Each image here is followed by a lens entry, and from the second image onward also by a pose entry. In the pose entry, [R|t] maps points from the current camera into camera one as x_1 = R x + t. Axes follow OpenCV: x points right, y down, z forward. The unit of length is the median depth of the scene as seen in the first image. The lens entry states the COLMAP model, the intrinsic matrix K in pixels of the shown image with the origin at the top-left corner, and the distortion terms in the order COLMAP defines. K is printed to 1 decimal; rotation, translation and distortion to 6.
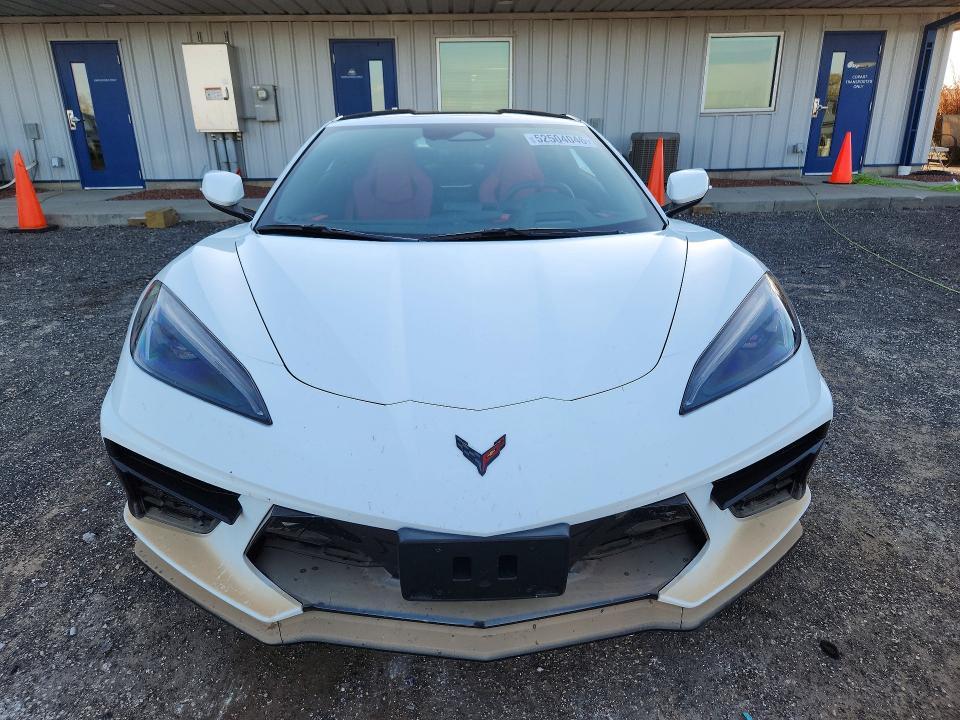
lens RADIAL K [[639.1, 0, 480.0], [0, 639.1, 360.0], [0, 0, 1]] dist [0.062970, -0.043838]
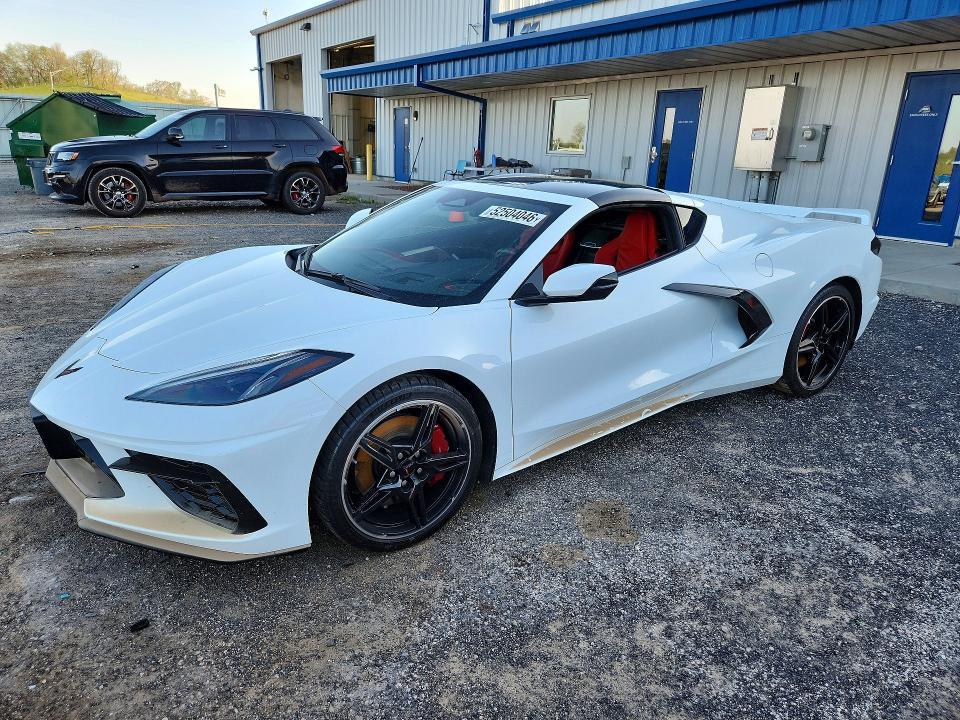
lens RADIAL K [[645.3, 0, 473.2], [0, 645.3, 354.4], [0, 0, 1]] dist [0.065118, -0.054515]
pose [[0.536361, 0.286523, -0.793865, 0.263201], [-0.322548, 0.938799, 0.120910, -0.061966], [0.779923, 0.191208, 0.595953, 0.097822]]
